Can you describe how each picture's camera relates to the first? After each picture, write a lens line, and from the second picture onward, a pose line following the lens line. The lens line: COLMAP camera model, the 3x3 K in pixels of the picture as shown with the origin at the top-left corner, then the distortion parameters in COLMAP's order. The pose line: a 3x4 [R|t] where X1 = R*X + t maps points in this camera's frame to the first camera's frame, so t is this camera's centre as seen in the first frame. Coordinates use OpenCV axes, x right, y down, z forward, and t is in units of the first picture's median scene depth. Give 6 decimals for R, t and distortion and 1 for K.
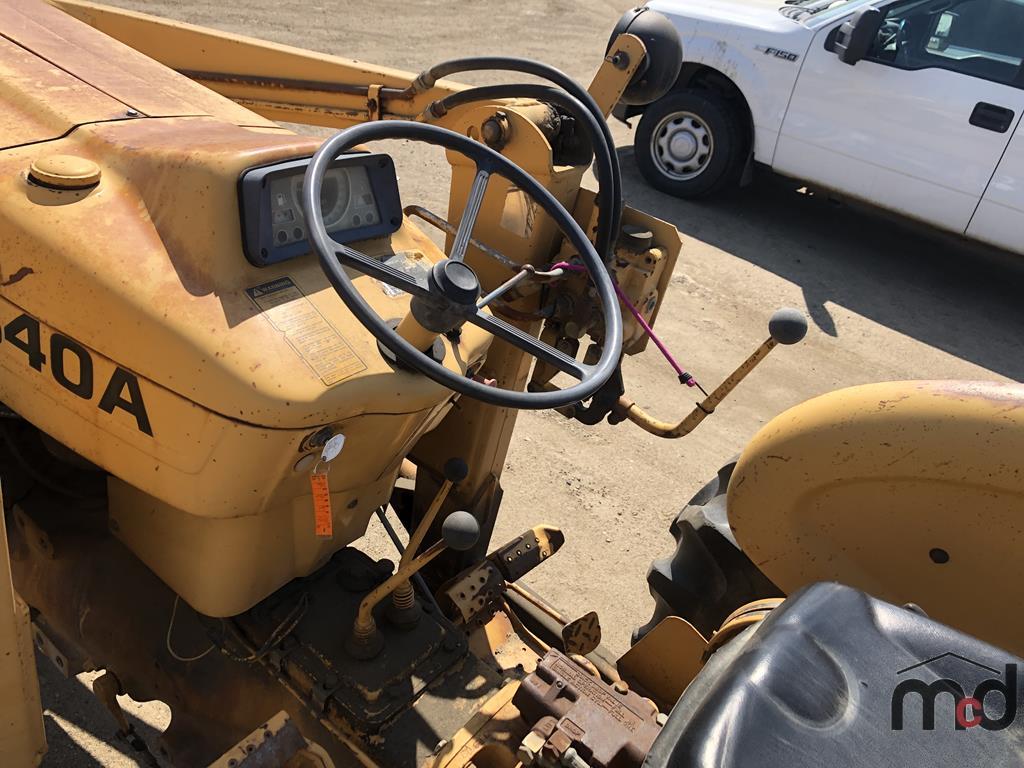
lens RADIAL K [[842.1, 0, 516.4], [0, 842.1, 385.1], [0, 0, 1]] dist [0.011019, 0.004613]
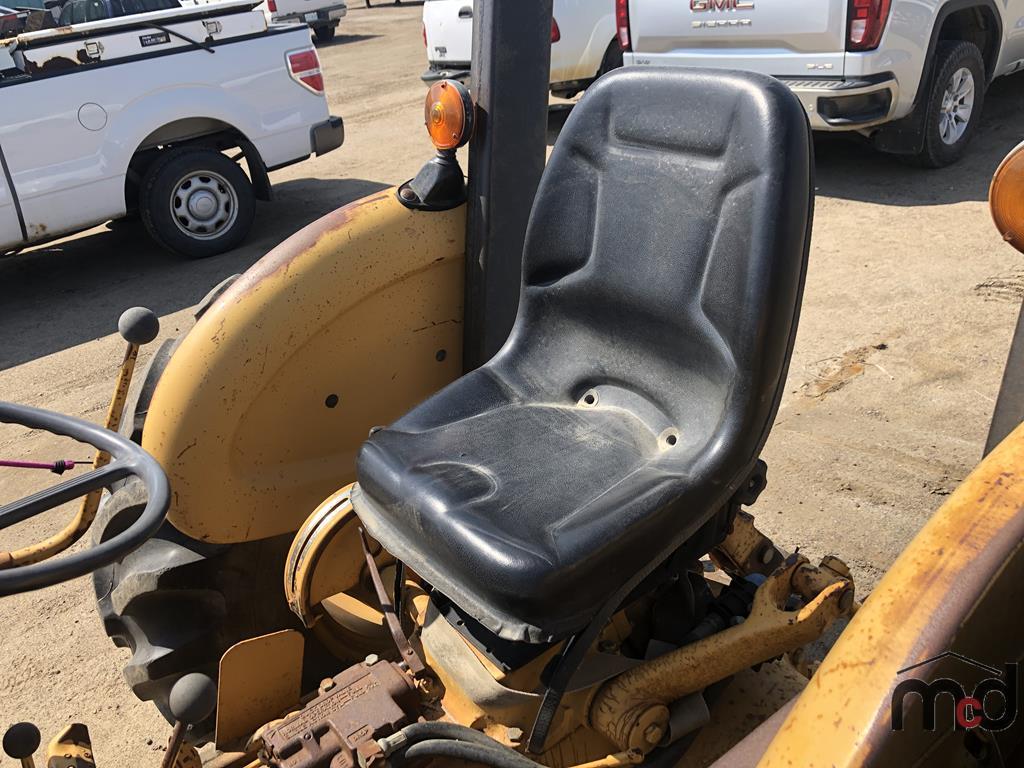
lens RADIAL K [[840.0, 0, 513.8], [0, 840.0, 373.2], [0, 0, 1]] dist [0.037425, -0.042517]
pose [[0.224823, -0.632515, 0.741201, -0.329439], [0.639979, 0.669456, 0.377169, -0.119297], [-0.734766, 0.389557, 0.555305, 0.151069]]
